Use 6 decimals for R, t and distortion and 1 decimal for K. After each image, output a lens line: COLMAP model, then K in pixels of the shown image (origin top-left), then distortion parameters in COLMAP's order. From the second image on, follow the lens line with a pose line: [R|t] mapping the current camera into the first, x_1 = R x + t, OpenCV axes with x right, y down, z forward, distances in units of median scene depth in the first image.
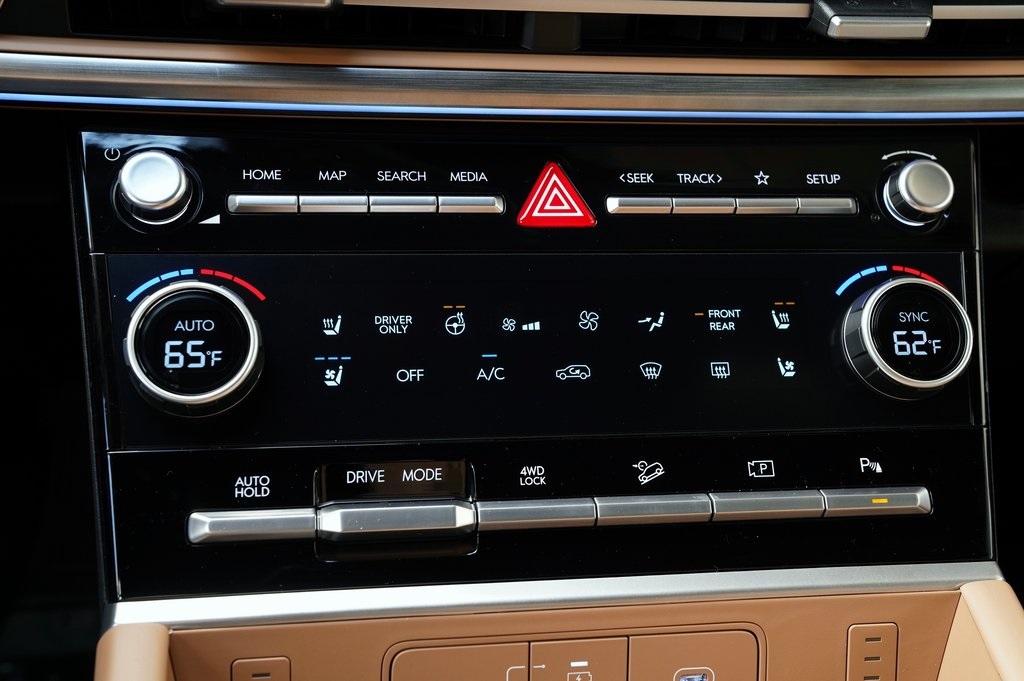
lens RADIAL K [[1262.8, 0, 519.2], [0, 1262.8, 345.9], [0, 0, 1]] dist [0.055537, 0.000000]
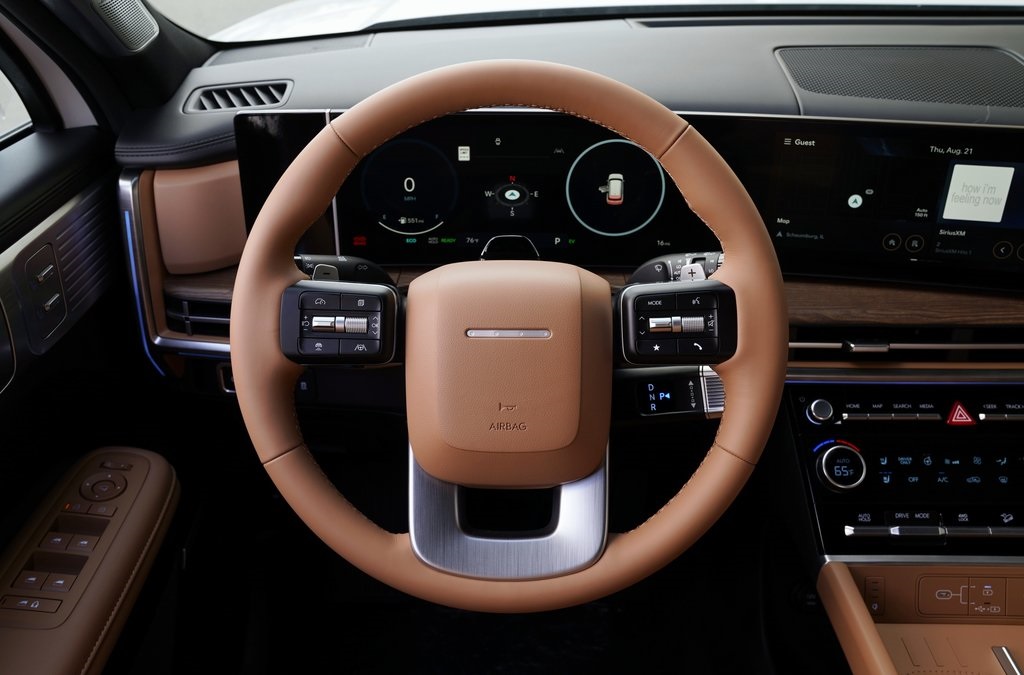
lens RADIAL K [[867.4, 0, 503.7], [0, 867.4, 334.0], [0, 0, 1]] dist [-0.012635, 0.040834]
pose [[0.984620, 0.001906, -0.174697, -0.637488], [-0.018549, 0.995429, -0.093686, -0.099511], [0.173720, 0.095485, 0.980155, -1.060211]]
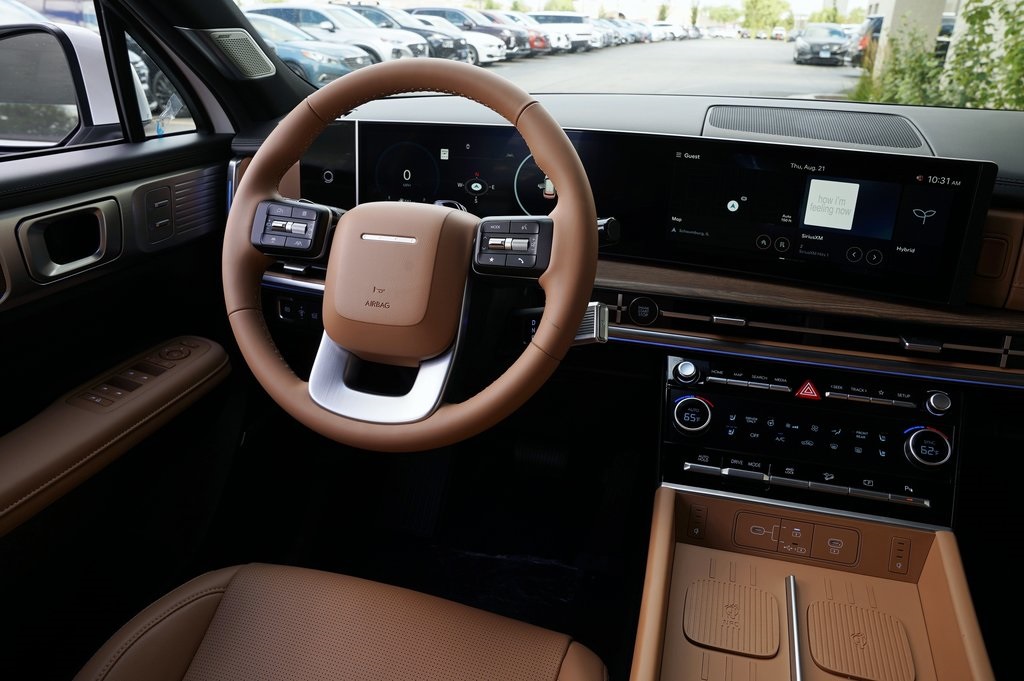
lens RADIAL K [[711.0, 0, 521.2], [0, 711.0, 342.0], [0, 0, 1]] dist [-0.069528, 0.006303]
pose [[0.902574, 0.088924, -0.421252, 0.115010], [-0.188995, 0.960958, -0.202089, 0.271175], [0.386835, 0.262015, 0.884142, -0.907260]]
